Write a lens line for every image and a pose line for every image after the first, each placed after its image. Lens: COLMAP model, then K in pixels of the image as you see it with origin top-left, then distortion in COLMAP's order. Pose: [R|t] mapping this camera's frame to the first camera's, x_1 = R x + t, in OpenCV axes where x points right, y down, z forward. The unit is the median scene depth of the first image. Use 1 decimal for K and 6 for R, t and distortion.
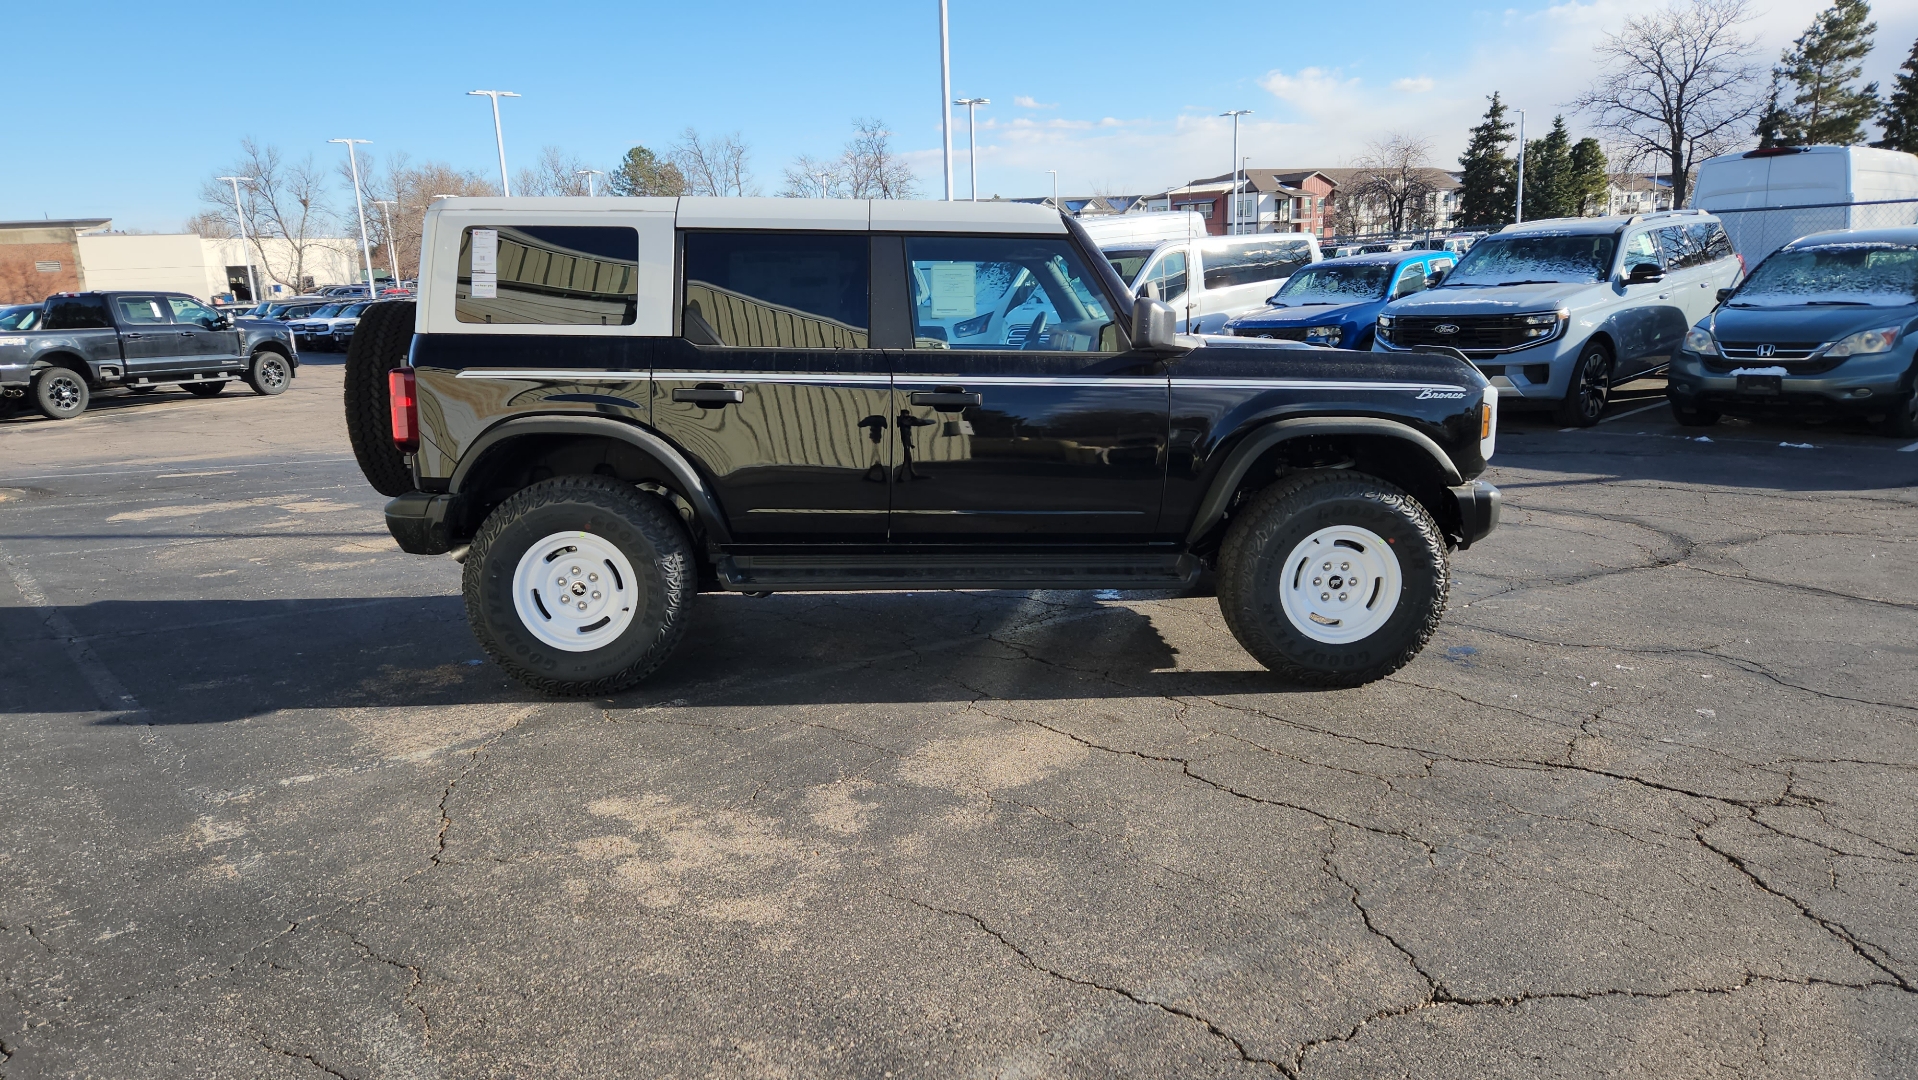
lens RADIAL K [[1280.2, 0, 925.0], [0, 1280.2, 552.5], [0, 0, 1]] dist [0.066959, -0.044050]
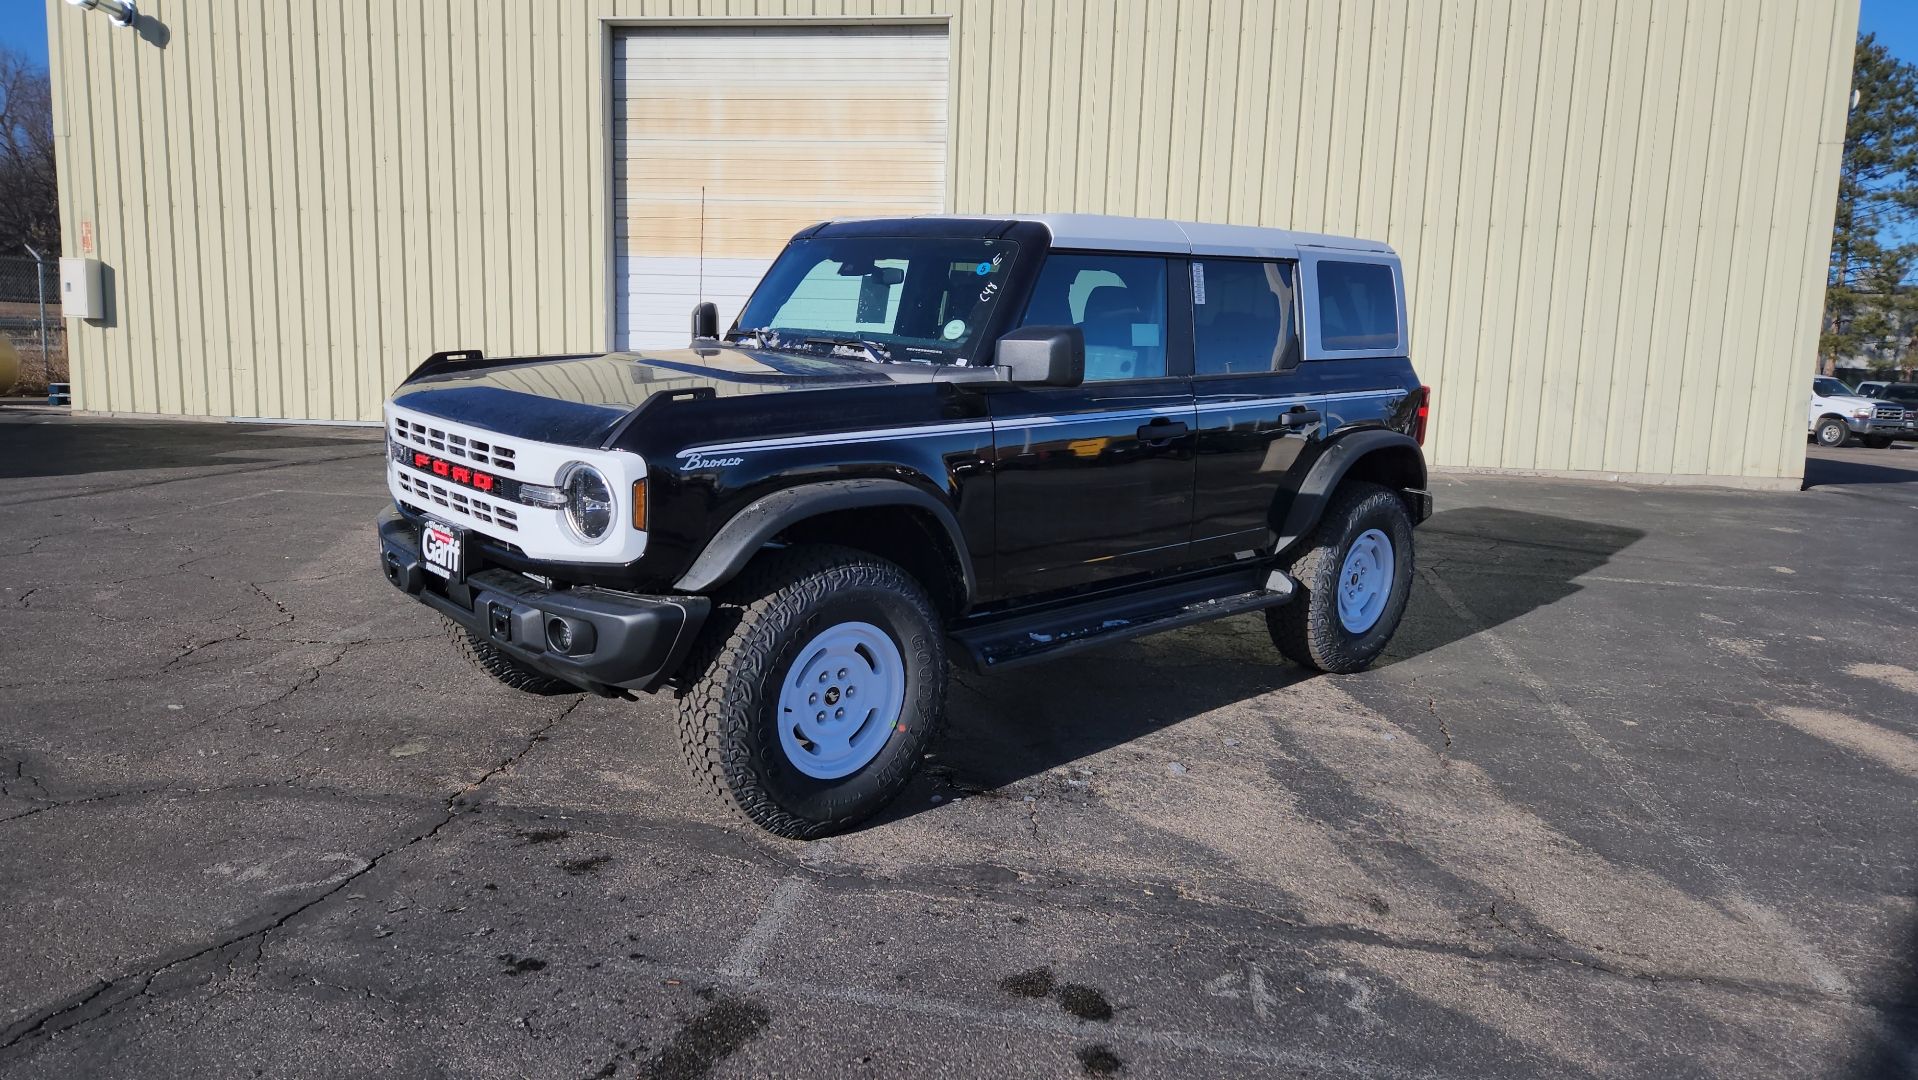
lens RADIAL K [[1267.3, 0, 918.9], [0, 1267.3, 550.6], [0, 0, 1]] dist [0.071141, -0.046309]
pose [[-0.763678, 0.102278, -0.637444, 0.738146], [-0.151625, 0.931339, 0.331085, -0.376764], [0.627539, 0.349495, -0.695735, 1.886234]]
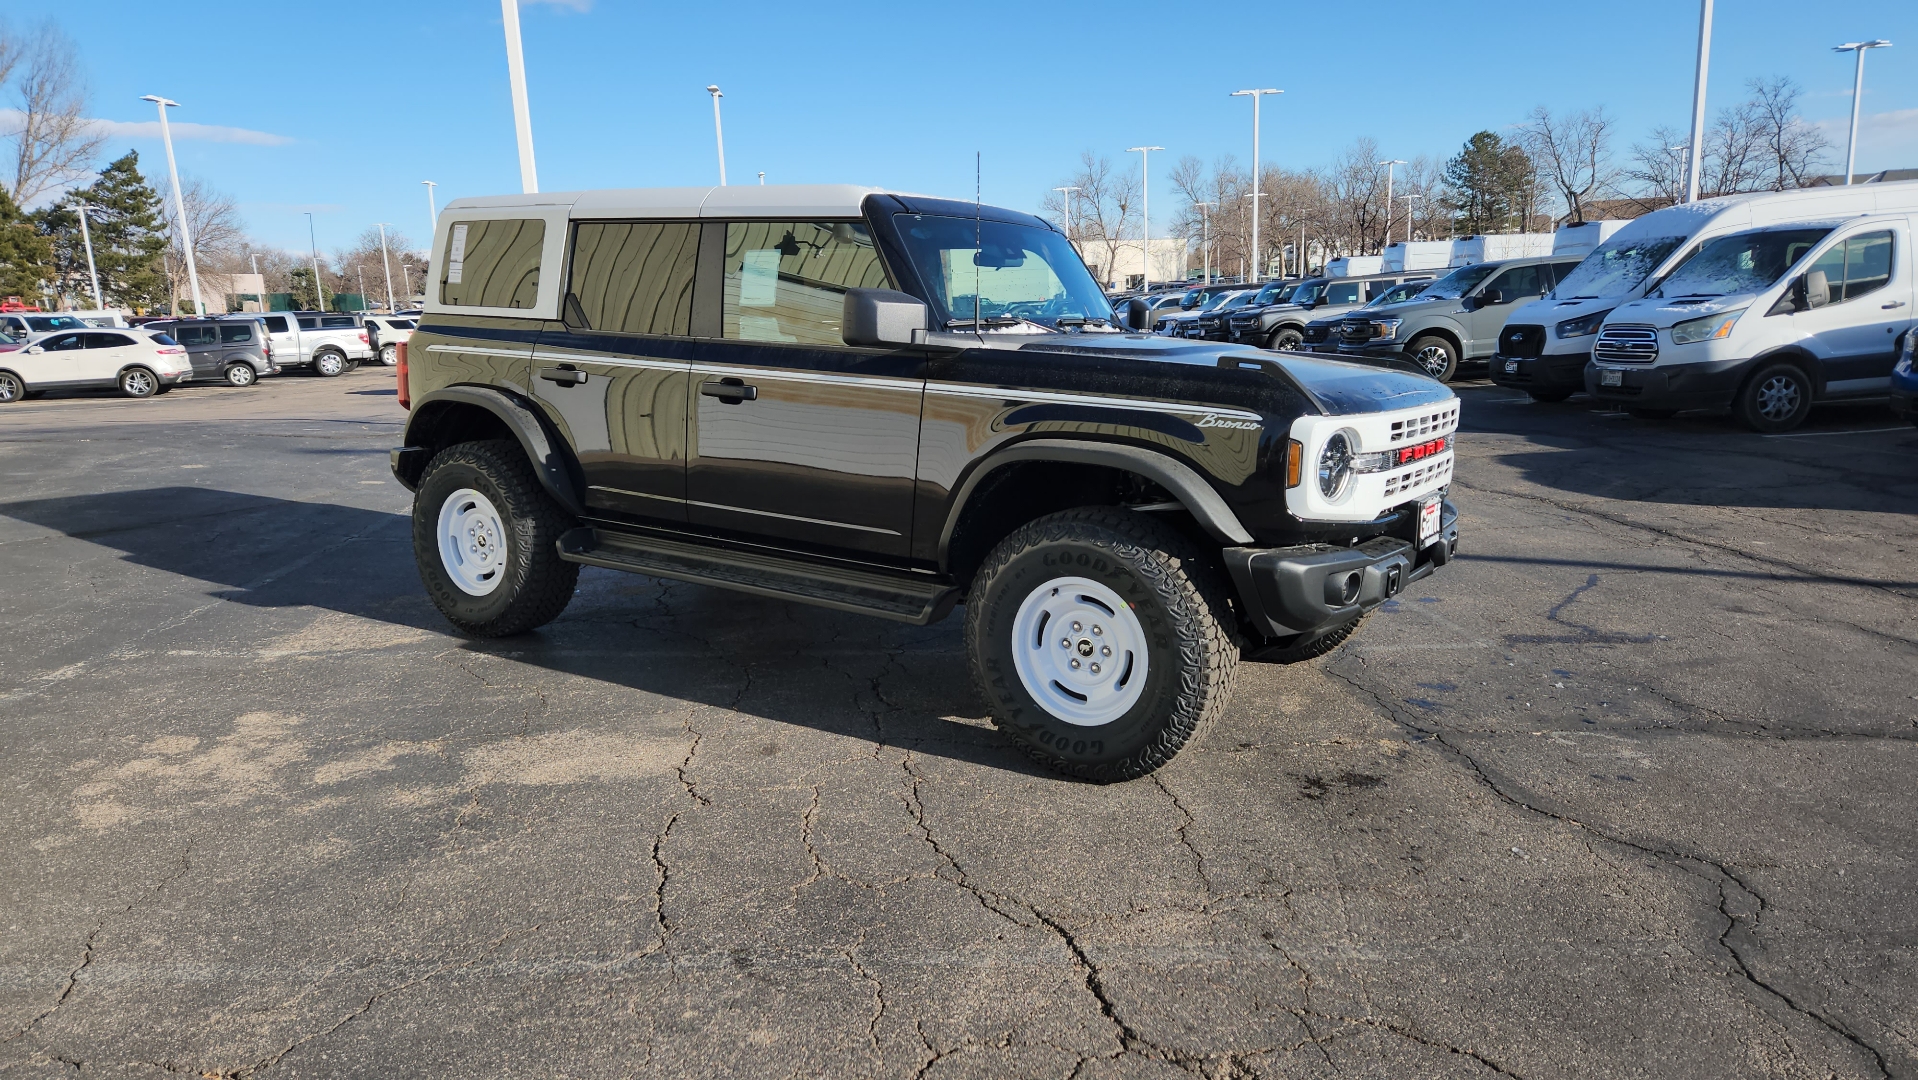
lens RADIAL K [[1276.8, 0, 924.1], [0, 1276.8, 538.8], [0, 0, 1]] dist [0.076051, -0.058195]
pose [[0.809204, 0.119861, -0.575171, 0.690686], [-0.123466, 0.991801, 0.032979, -0.058071], [0.574408, 0.044328, 0.817368, 0.296389]]
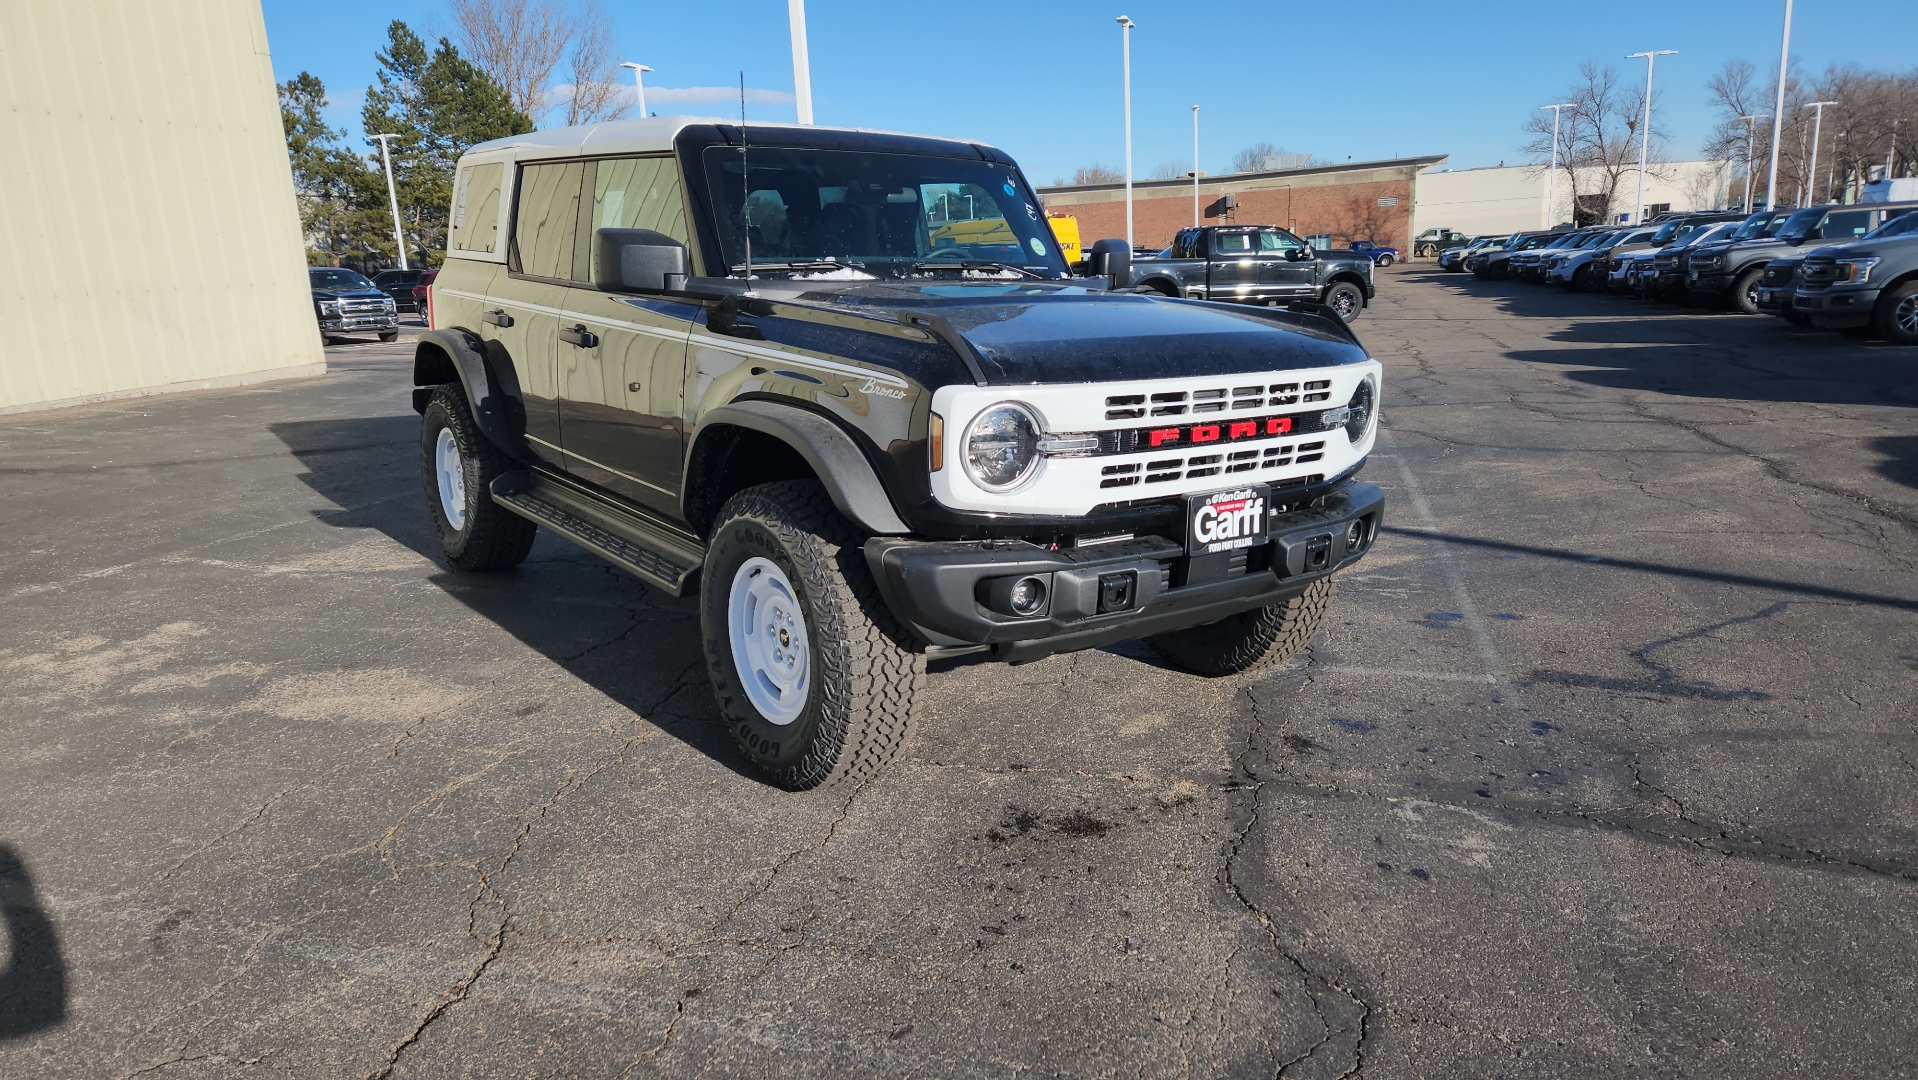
lens RADIAL K [[1276.8, 0, 927.3], [0, 1276.8, 562.8], [0, 0, 1]] dist [0.076051, -0.058195]
pose [[0.559013, 0.209146, -0.802348, 0.928231], [-0.161475, 0.976598, 0.142064, -0.131448], [0.813284, 0.050144, 0.579702, 0.659422]]
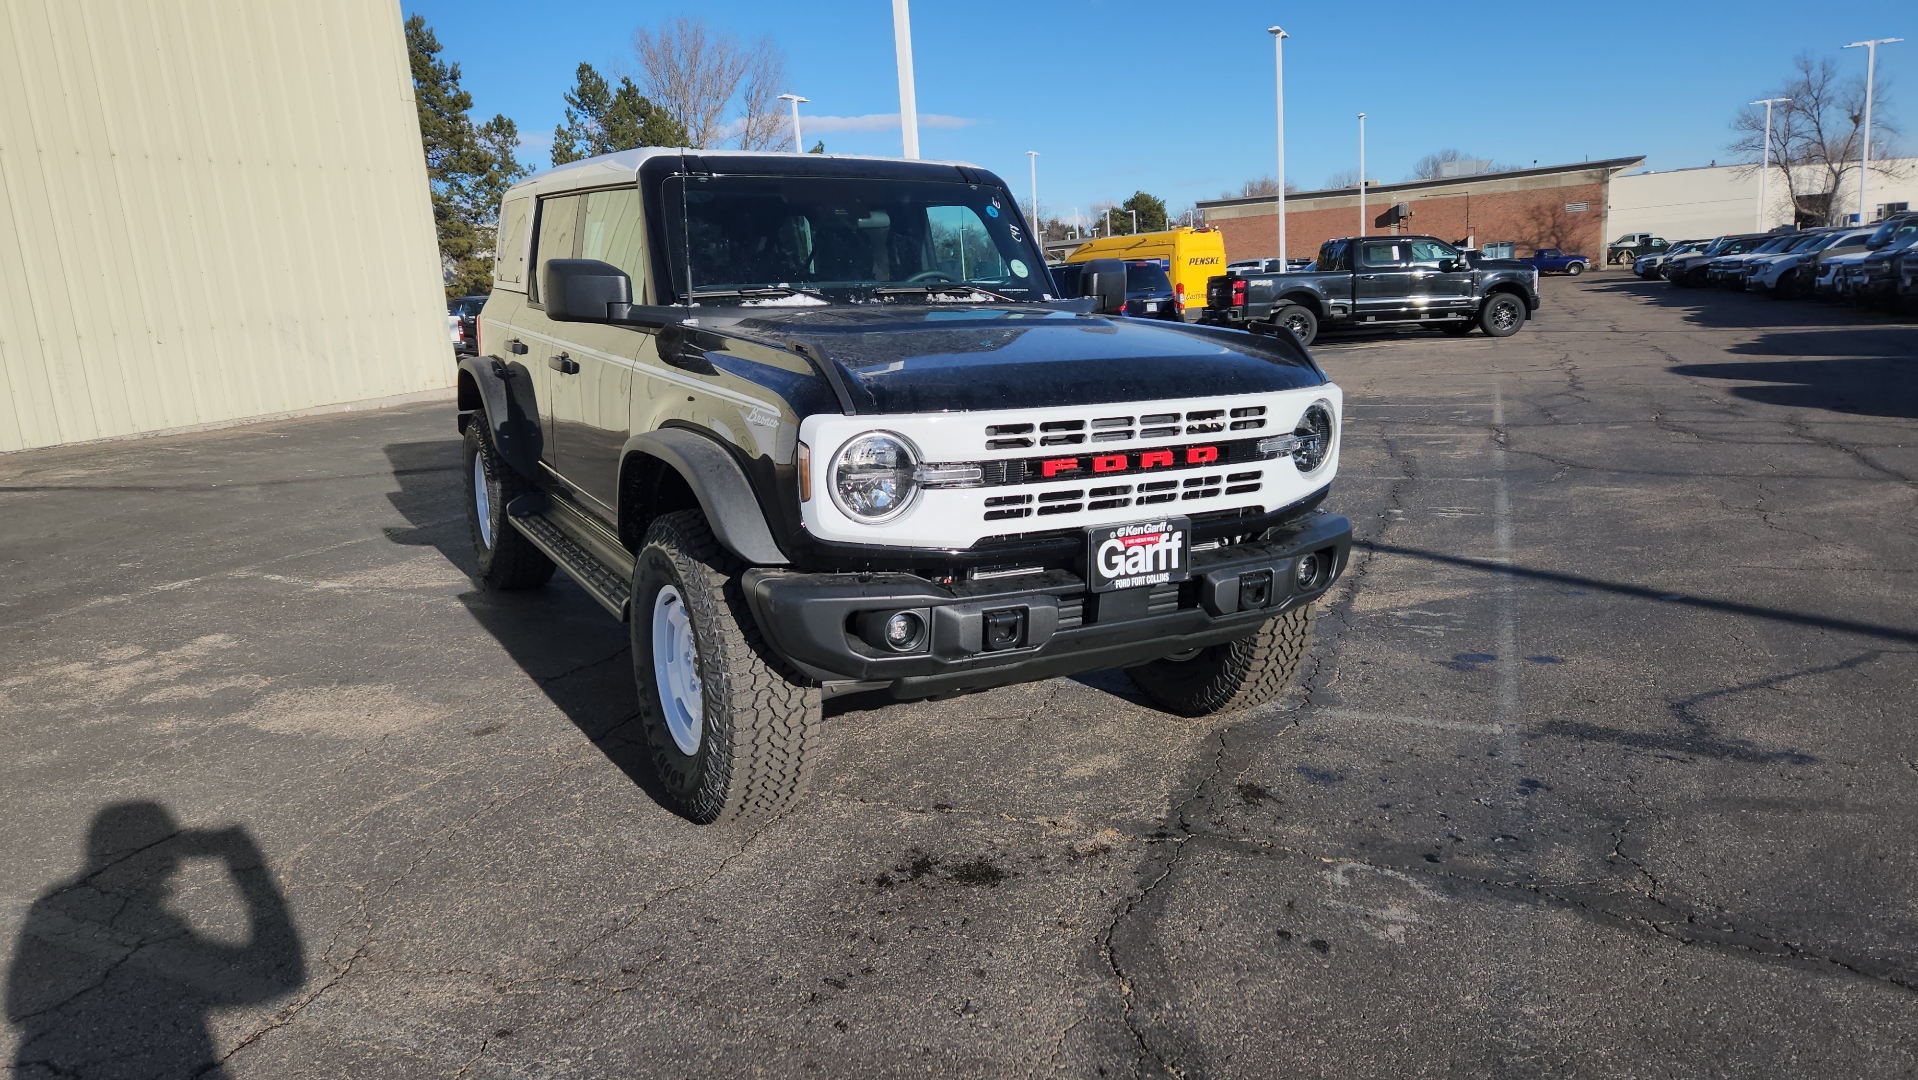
lens RADIAL K [[1276.8, 0, 911.1], [0, 1276.8, 538.4], [0, 0, 1]] dist [0.076051, -0.058195]
pose [[0.439531, 0.189205, -0.878074, 0.979035], [-0.155677, 0.978815, 0.132987, -0.157994], [0.884634, 0.078244, 0.459675, 0.784116]]
